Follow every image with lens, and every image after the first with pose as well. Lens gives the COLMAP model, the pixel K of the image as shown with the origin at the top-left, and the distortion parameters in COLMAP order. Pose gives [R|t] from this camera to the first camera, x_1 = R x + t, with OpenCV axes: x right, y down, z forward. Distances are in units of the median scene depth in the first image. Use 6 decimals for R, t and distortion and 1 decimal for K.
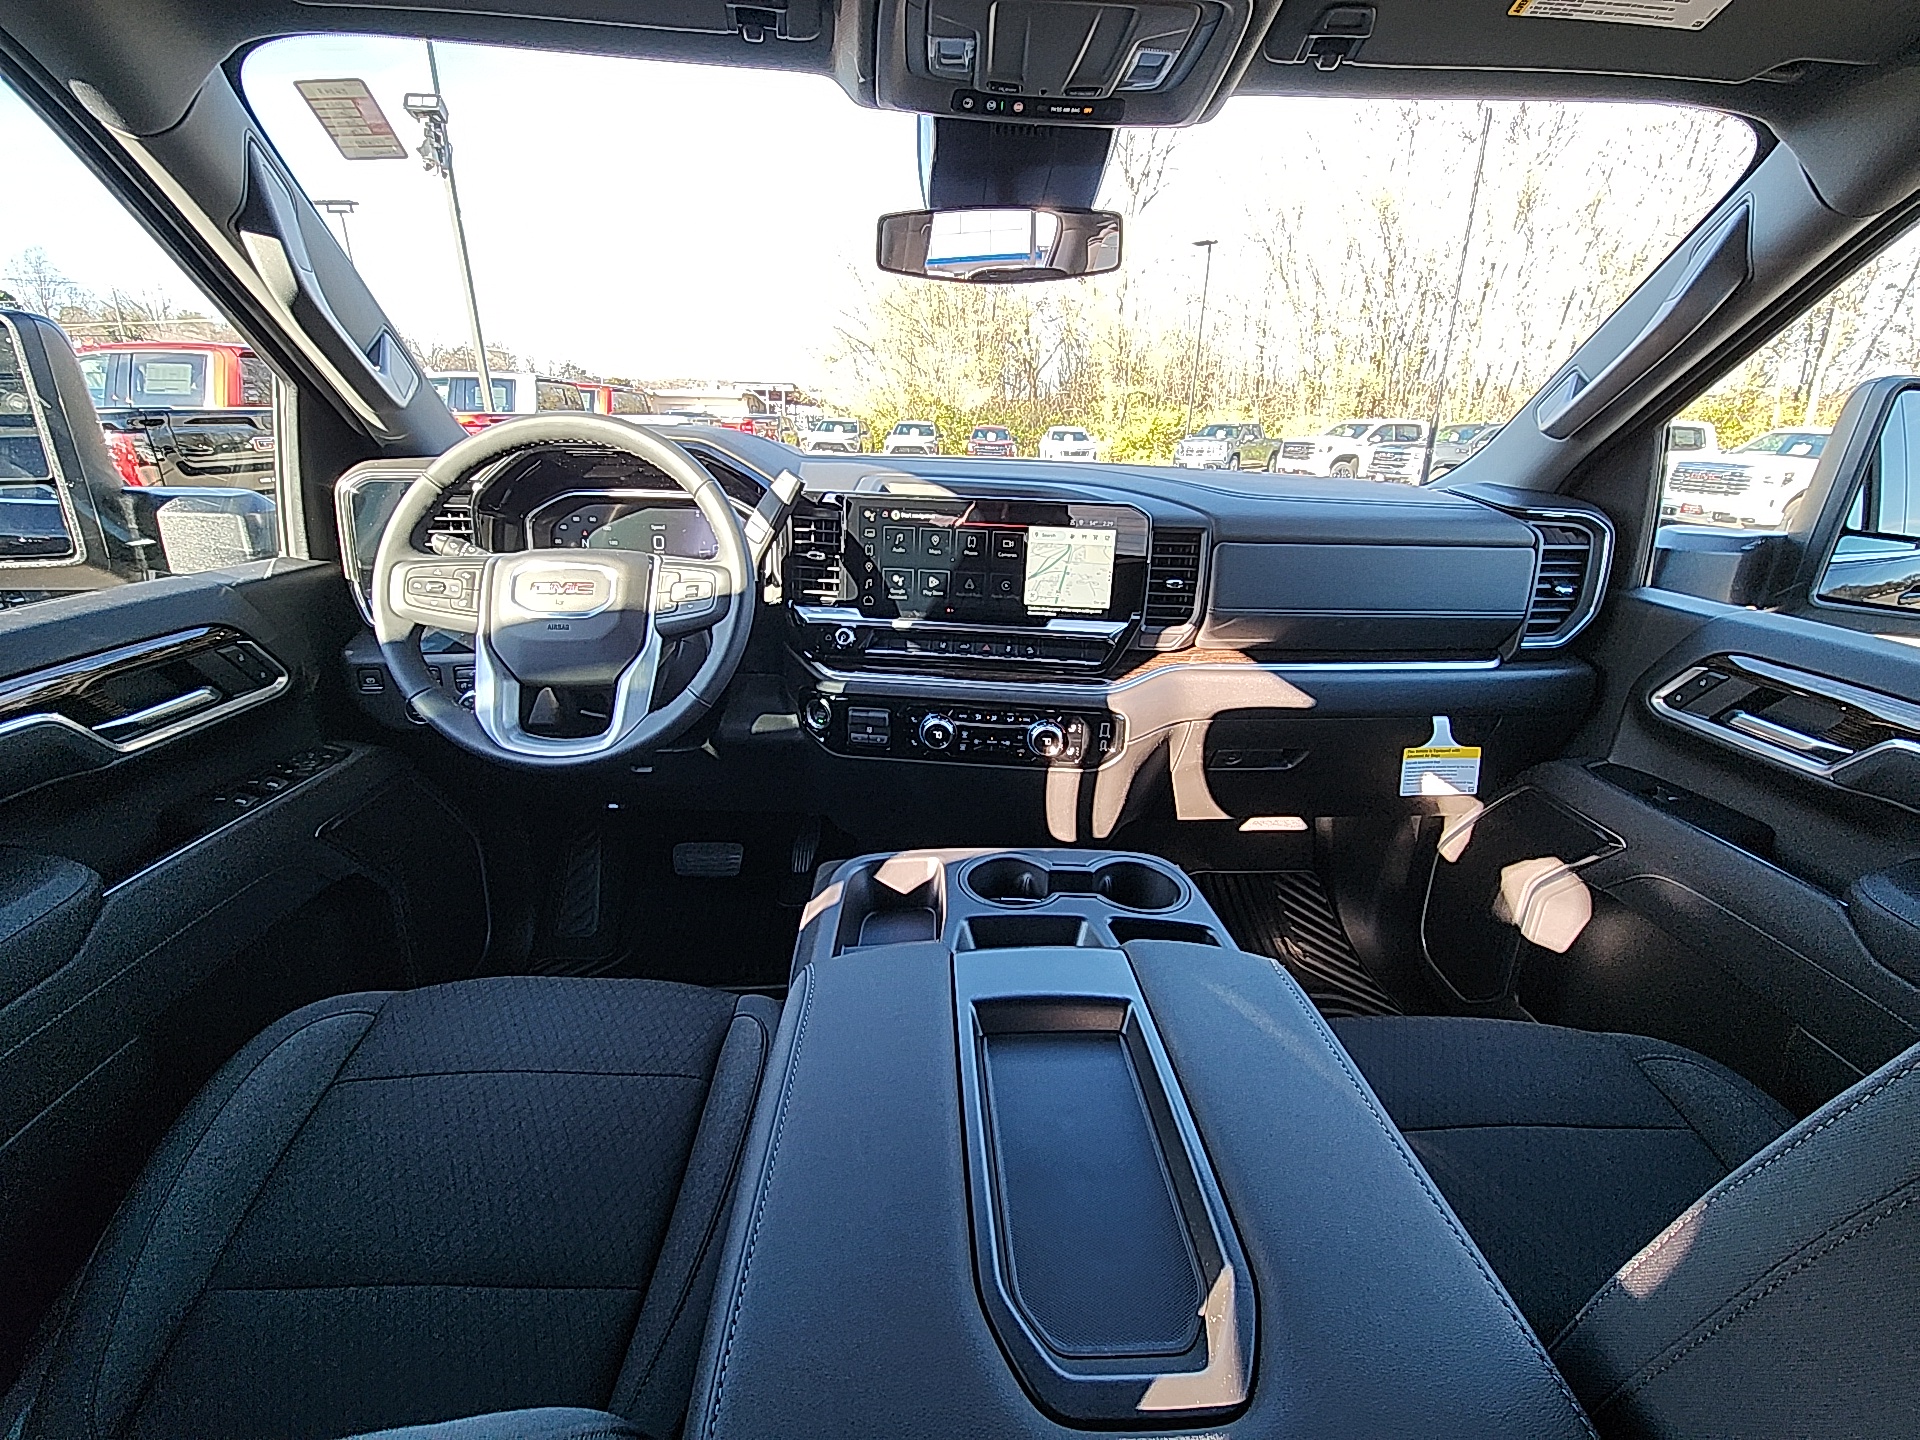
lens RADIAL K [[778.3, 0, 949.9], [0, 778.3, 702.1], [0, 0, 1]] dist [0.006651, -0.004570]
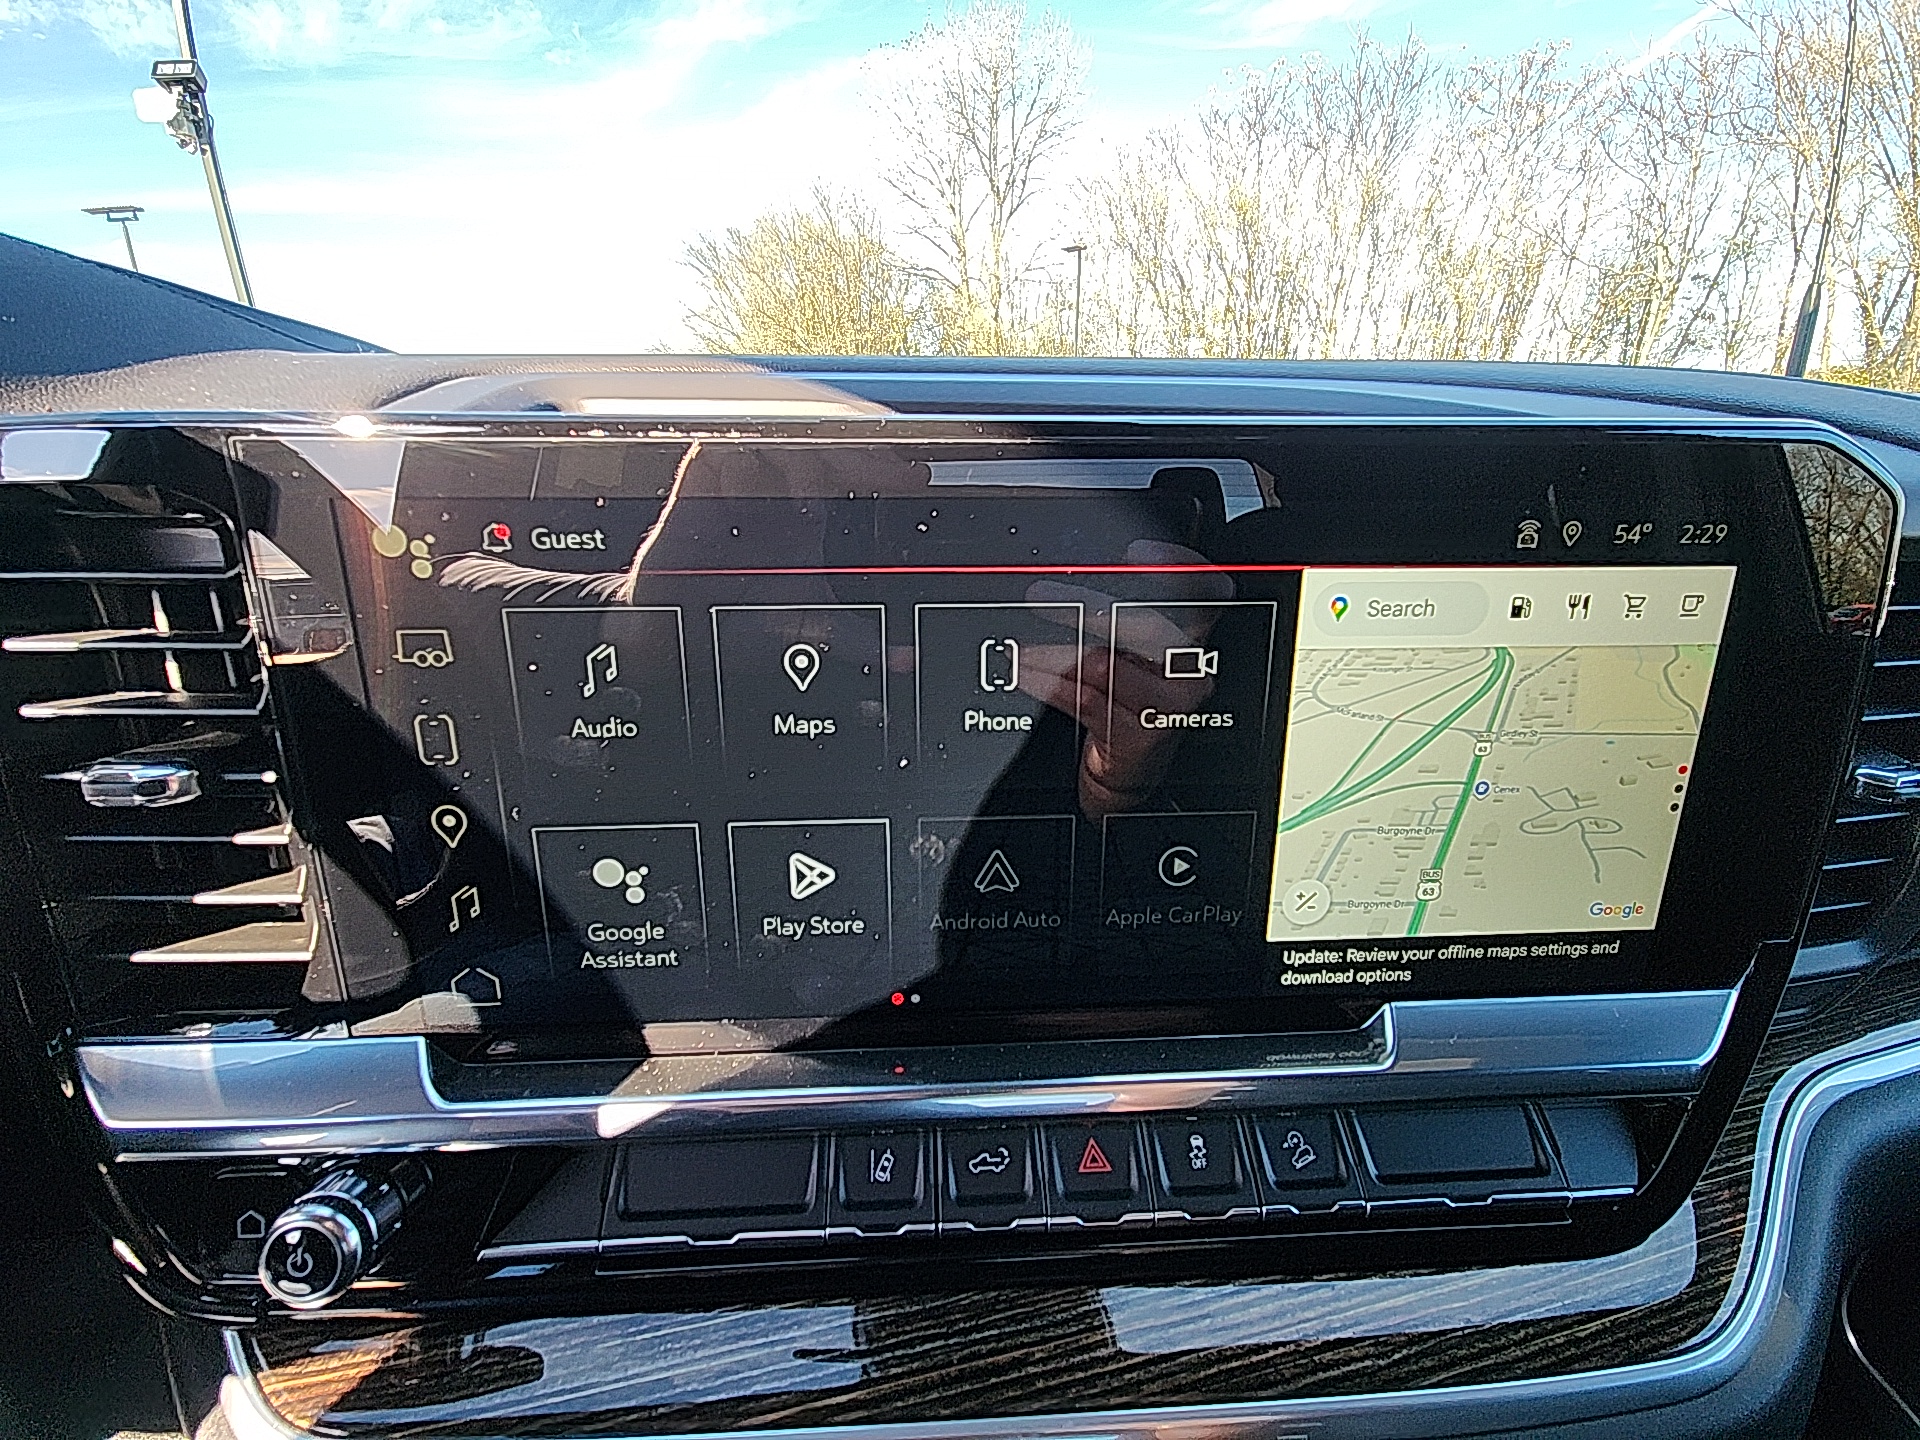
lens RADIAL K [[783.5, 0, 949.9], [0, 783.5, 710.7], [0, 0, 1]] dist [-0.002509, -0.000259]
pose [[0.989920, -0.074419, 0.120497, -0.000682], [0.074875, 0.997193, 0.000740, -0.019209], [-0.120214, 0.008290, 0.992713, 0.079926]]
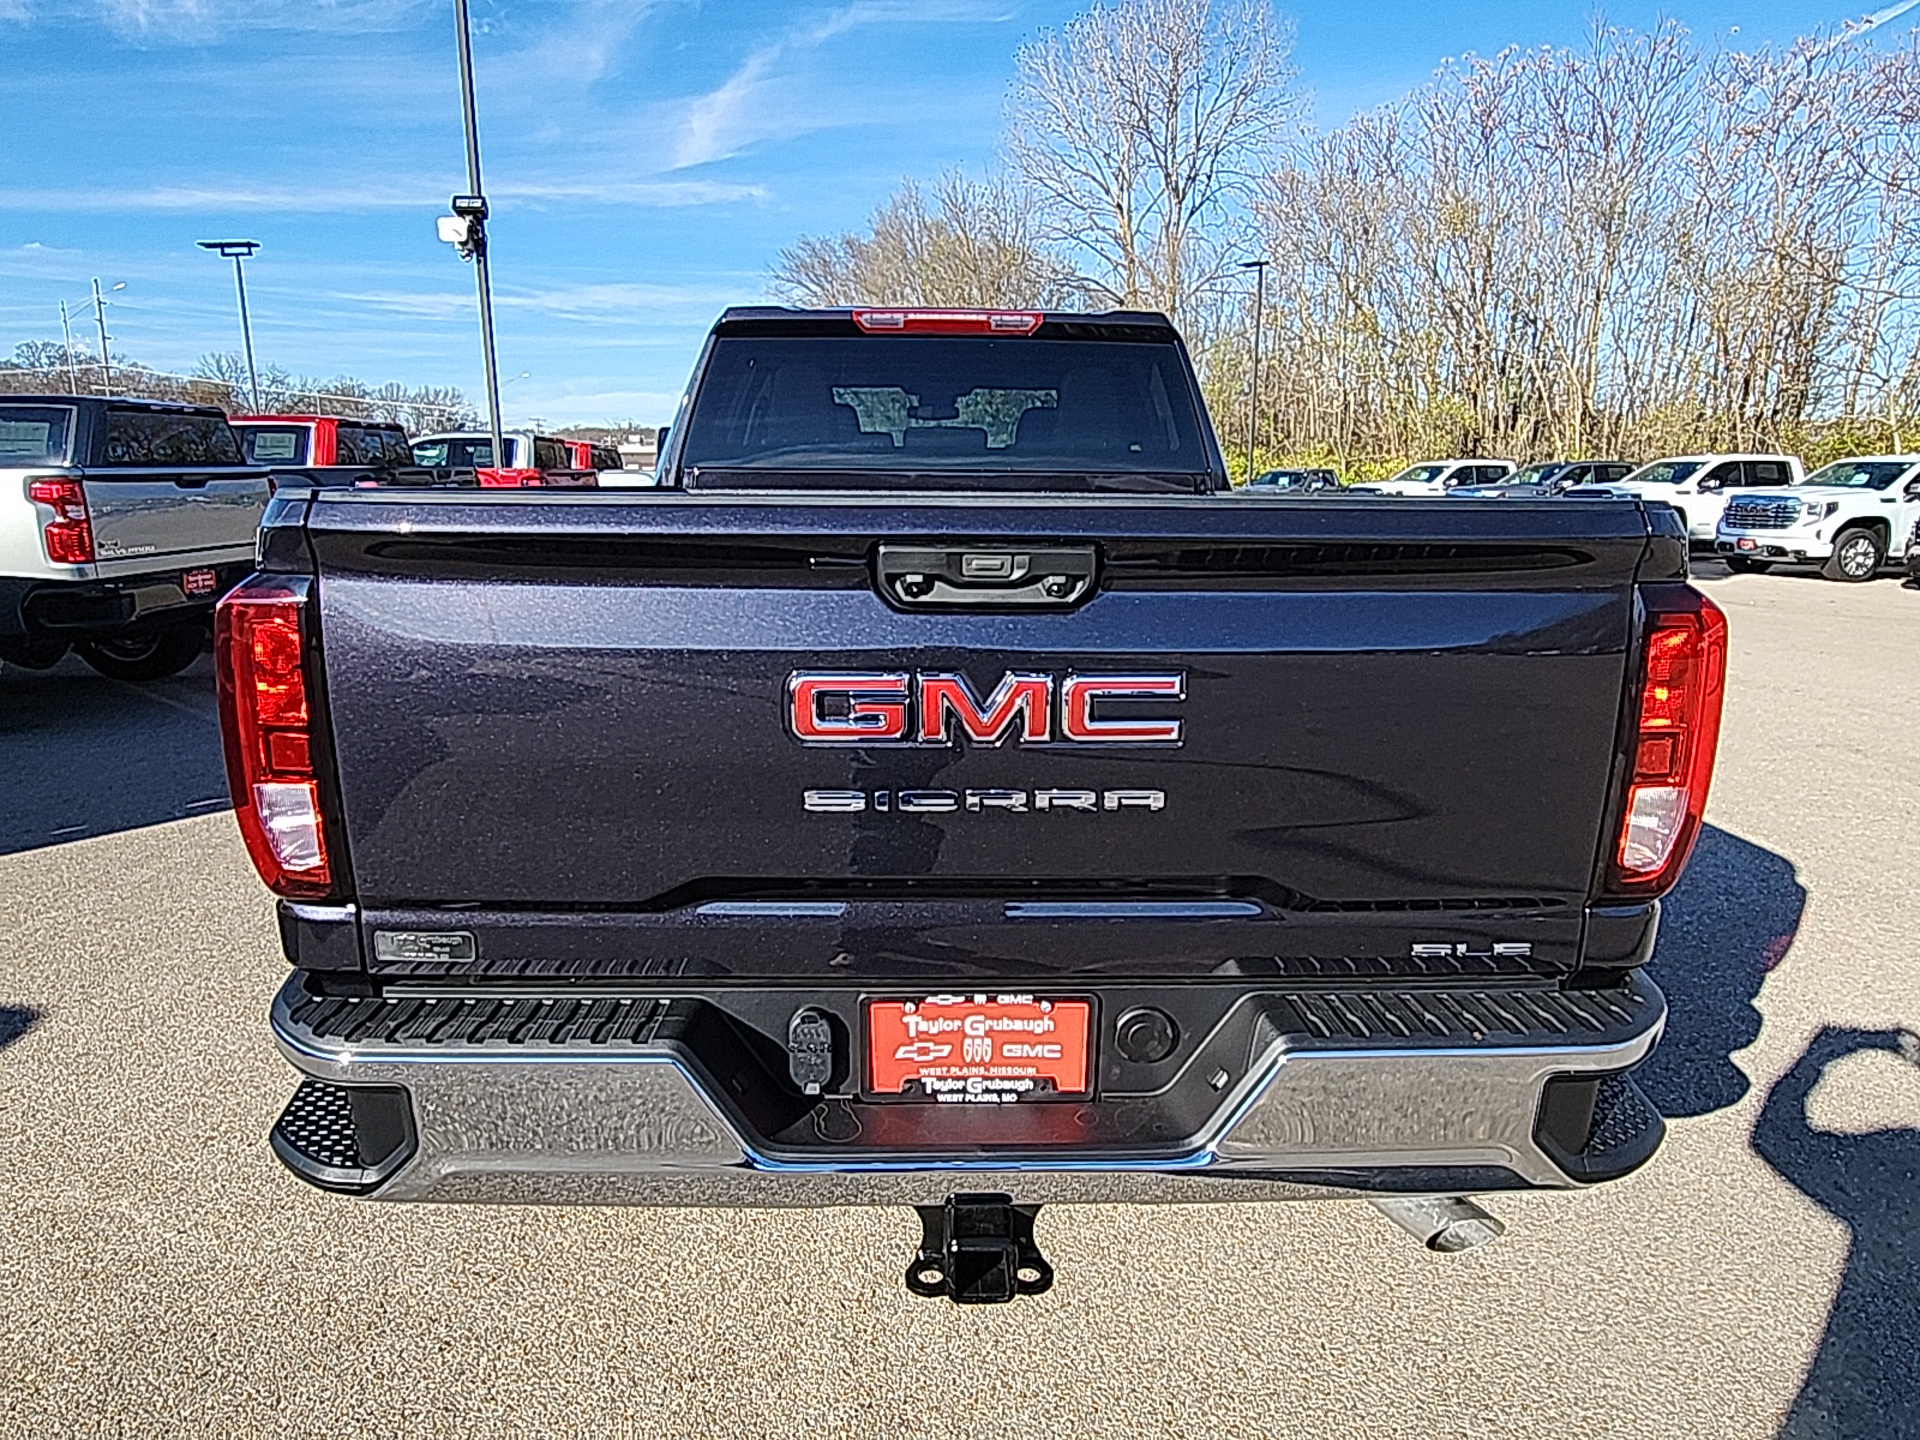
lens RADIAL K [[1075.1, 0, 930.0], [0, 1075.1, 707.4], [0, 0, 1]] dist [-0.001106, -0.000349]
pose [[0.999472, -0.015271, -0.028668, 0.019880], [0.011261, 0.990760, -0.135159, 0.179291], [0.030467, 0.134765, 0.990409, -0.451580]]
